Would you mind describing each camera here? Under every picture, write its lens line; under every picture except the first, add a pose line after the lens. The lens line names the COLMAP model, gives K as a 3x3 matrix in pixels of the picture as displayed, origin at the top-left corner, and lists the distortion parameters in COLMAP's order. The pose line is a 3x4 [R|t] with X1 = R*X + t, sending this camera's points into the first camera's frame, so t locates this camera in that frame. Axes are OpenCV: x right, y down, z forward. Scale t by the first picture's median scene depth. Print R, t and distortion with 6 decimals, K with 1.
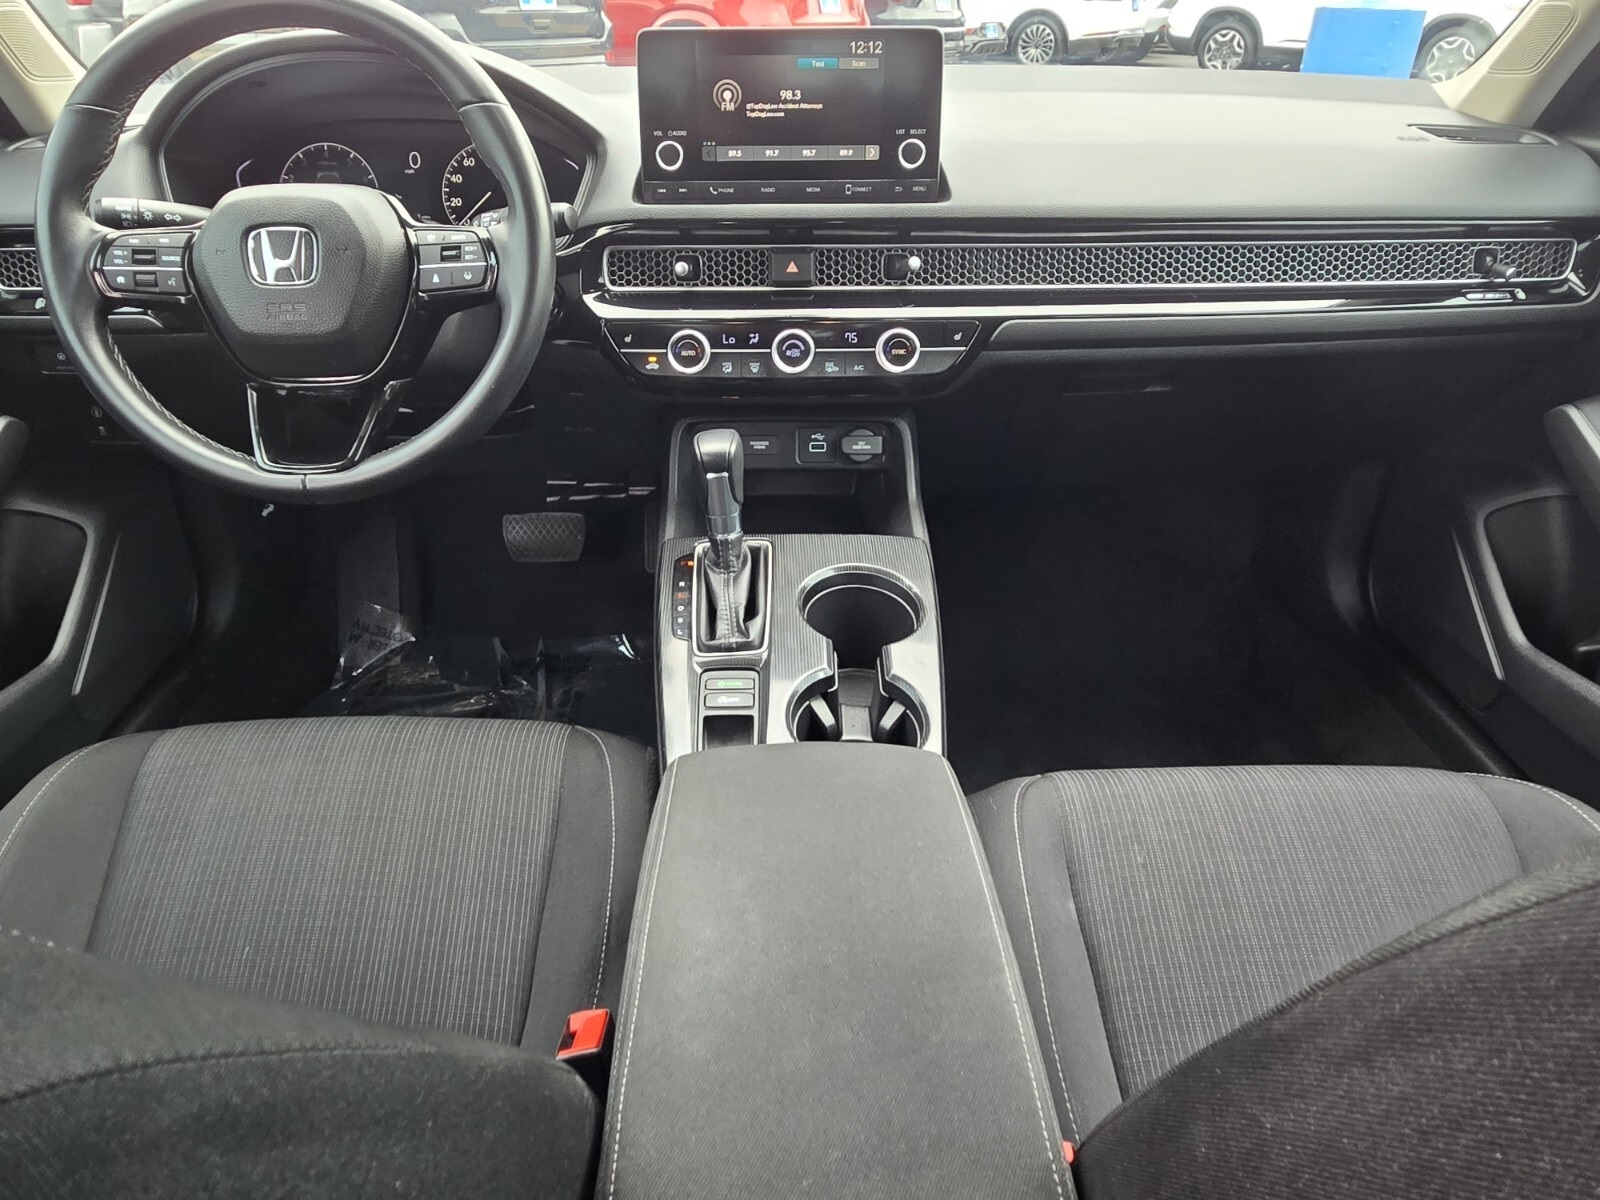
lens RADIAL K [[1089.5, 0, 799.5], [0, 1089.5, 590.2], [0, 0, 1]] dist [-0.008212, 0.009252]
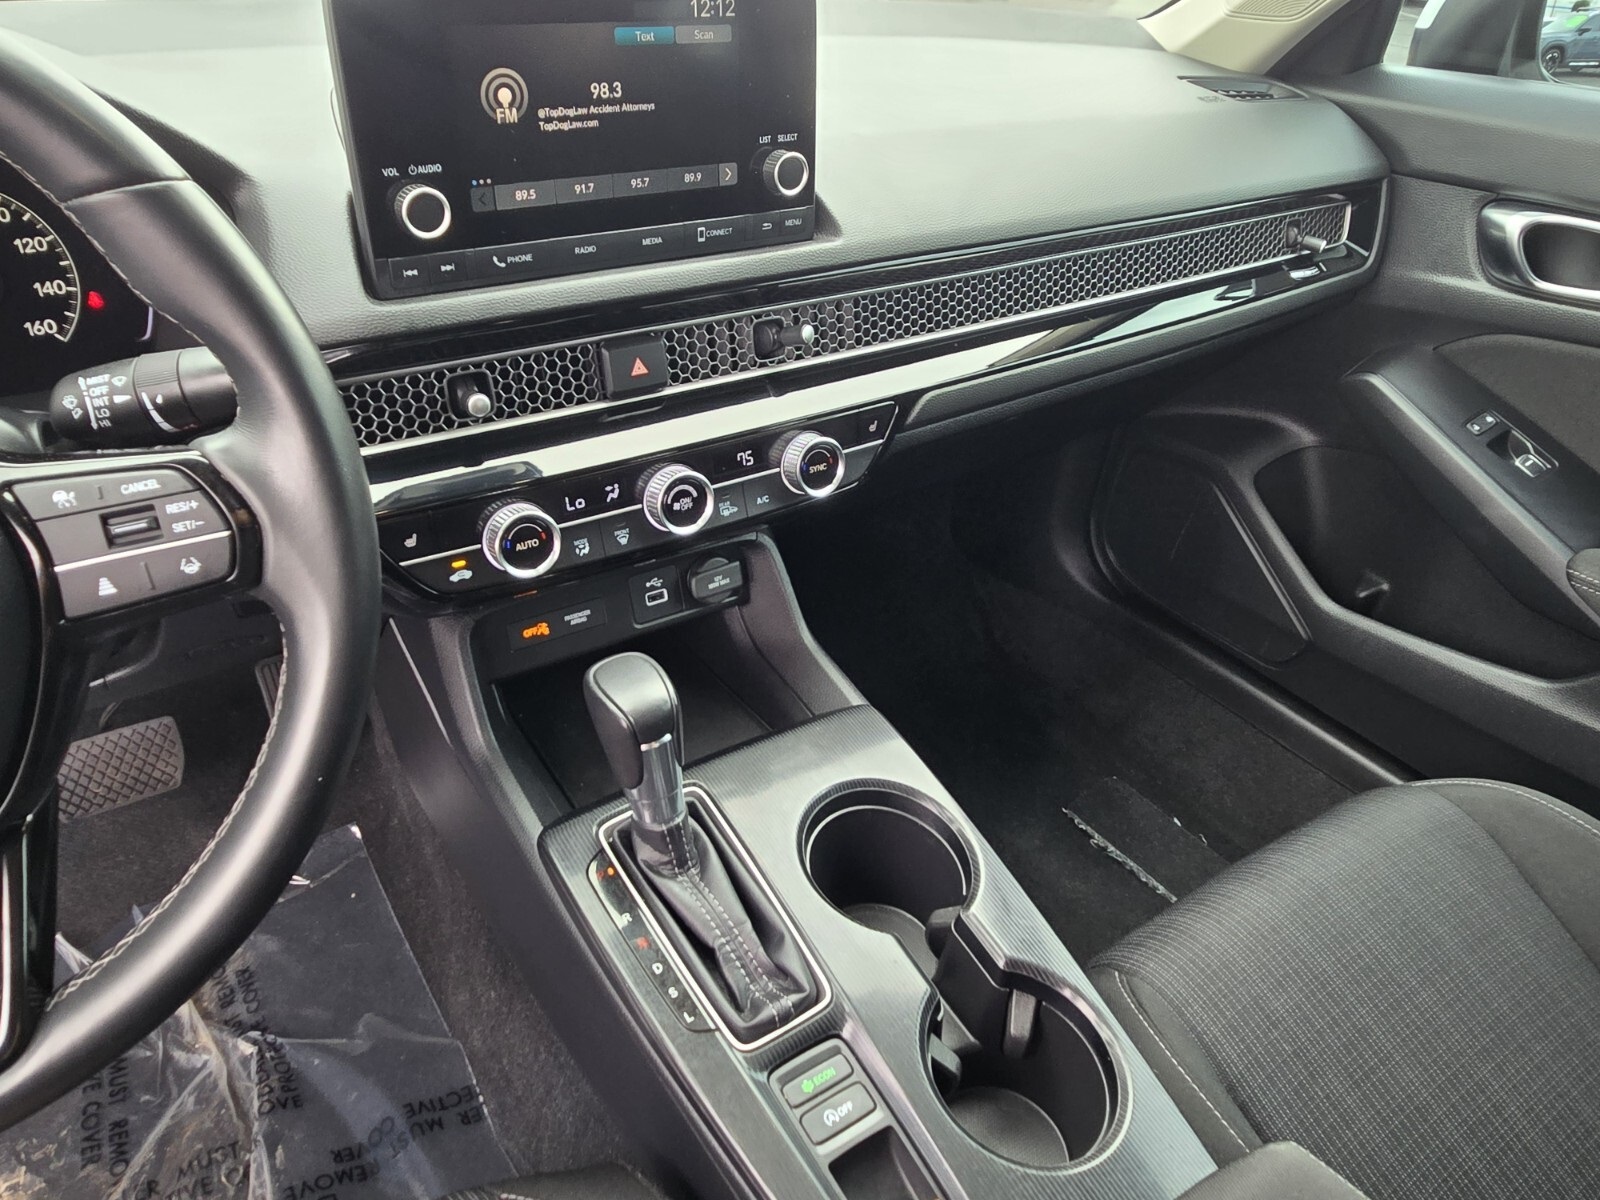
lens RADIAL K [[1089.5, 0, 789.1], [0, 1089.5, 596.7], [0, 0, 1]] dist [-0.008212, 0.009252]
pose [[0.845935, -0.258594, 0.466394, -0.271172], [0.206006, 0.965136, 0.161476, -0.262074], [-0.491890, -0.040518, 0.869714, 0.420422]]
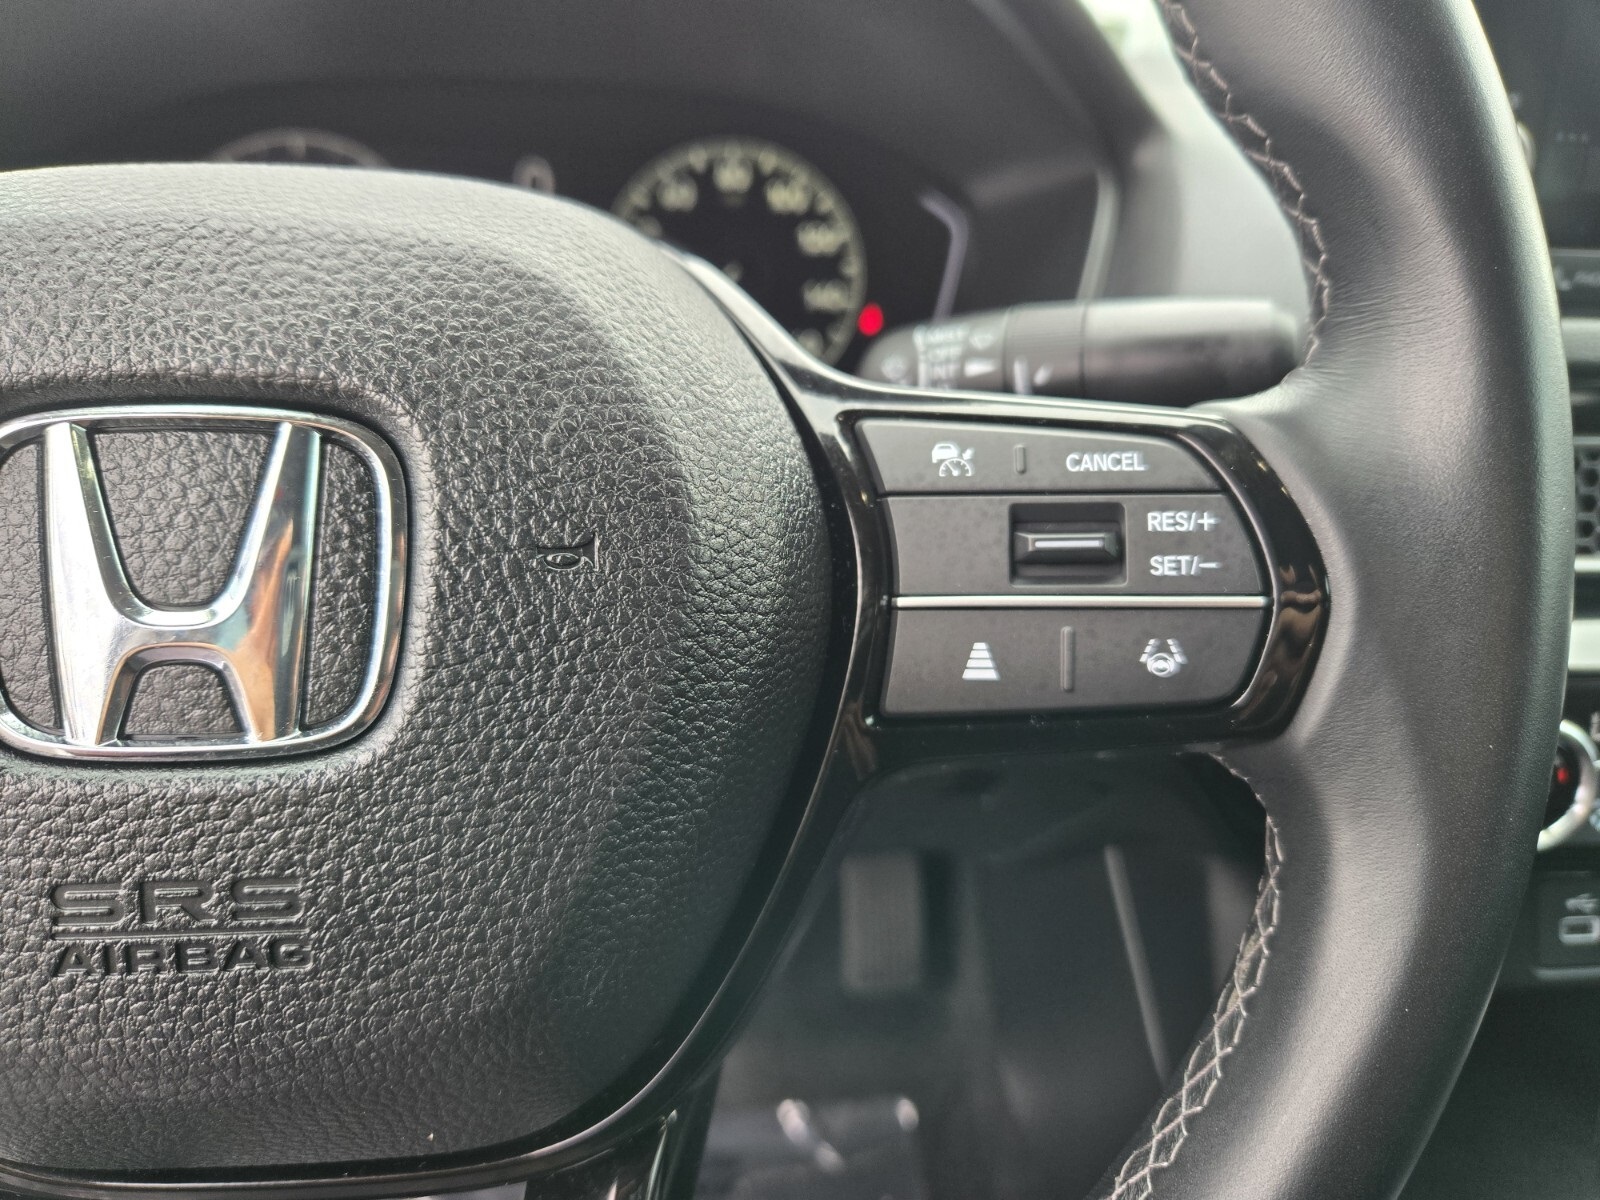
lens RADIAL K [[1135.9, 0, 810.0], [0, 1135.9, 564.0], [0, 0, 1]] dist [0.005463, -0.031009]
pose [[0.995700, 0.011506, 0.091923, -0.339577], [-0.000054, 0.992329, -0.123624, -0.246450], [-0.092640, 0.123088, 0.988062, 0.706256]]
